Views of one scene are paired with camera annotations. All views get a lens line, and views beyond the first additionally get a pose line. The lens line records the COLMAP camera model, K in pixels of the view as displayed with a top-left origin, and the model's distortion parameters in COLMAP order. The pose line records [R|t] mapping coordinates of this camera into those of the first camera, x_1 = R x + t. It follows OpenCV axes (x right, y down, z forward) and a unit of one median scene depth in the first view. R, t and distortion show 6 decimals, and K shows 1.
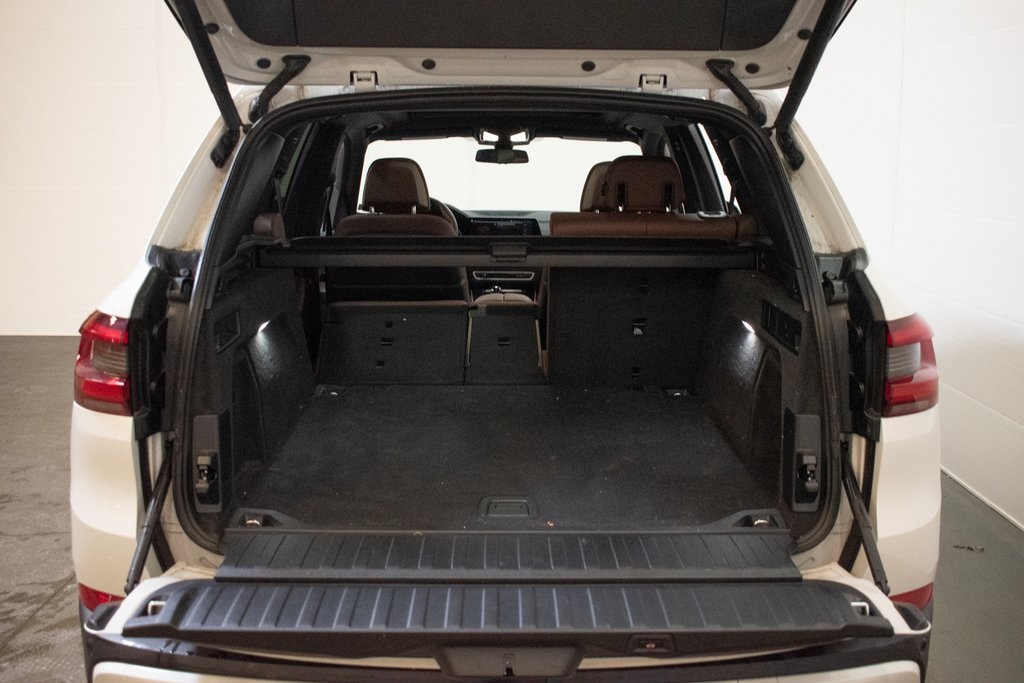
lens RADIAL K [[960.4, 0, 518.6], [0, 960.4, 345.6], [0, 0, 1]] dist [-0.017431, -0.010224]
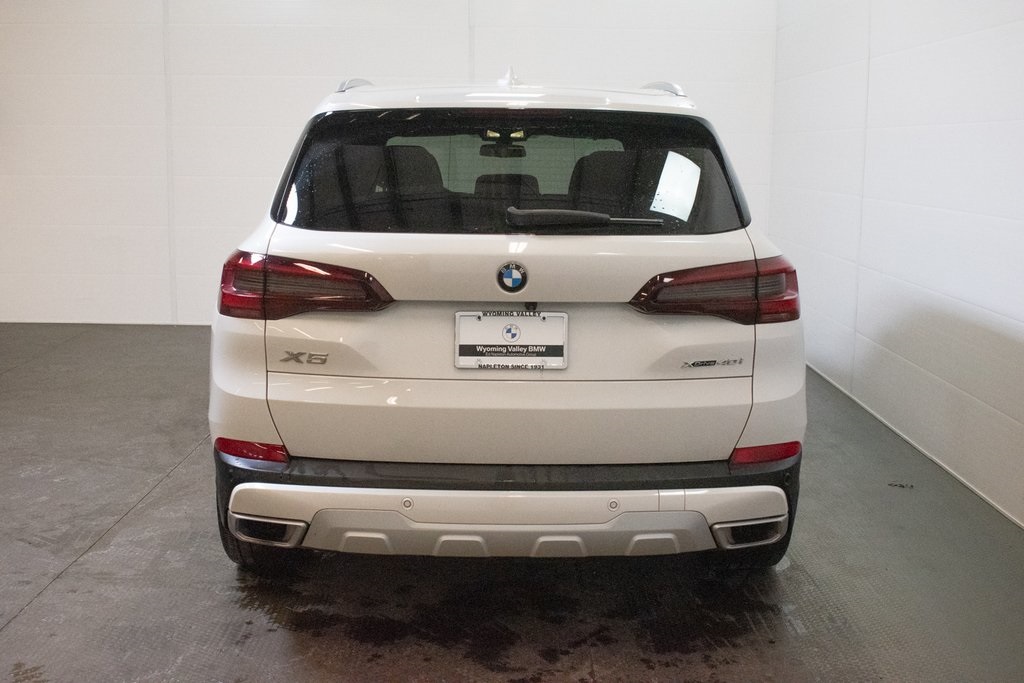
lens RADIAL K [[1125.9, 0, 487.2], [0, 1125.9, 340.4], [0, 0, 1]] dist [0.001996, 0.002486]
pose [[0.999737, 0.007428, -0.021705, -0.009442], [-0.008039, 0.999570, -0.028215, 0.148936], [0.021486, 0.028382, 0.999366, -0.751492]]
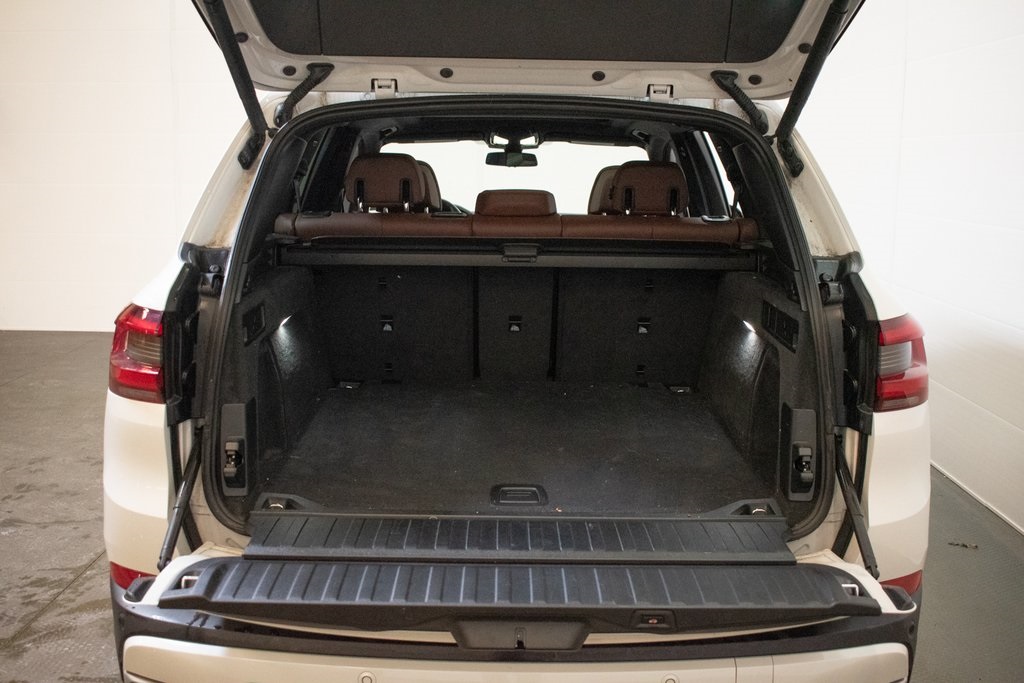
lens RADIAL K [[963.4, 0, 512.0], [0, 963.4, 341.5], [0, 0, 1]] dist [-0.018308, -0.008442]
pose [[0.999891, 0.010807, -0.010025, -0.009264], [-0.010867, 0.999923, -0.005956, 0.007045], [0.009960, 0.006064, 0.999932, -0.057815]]
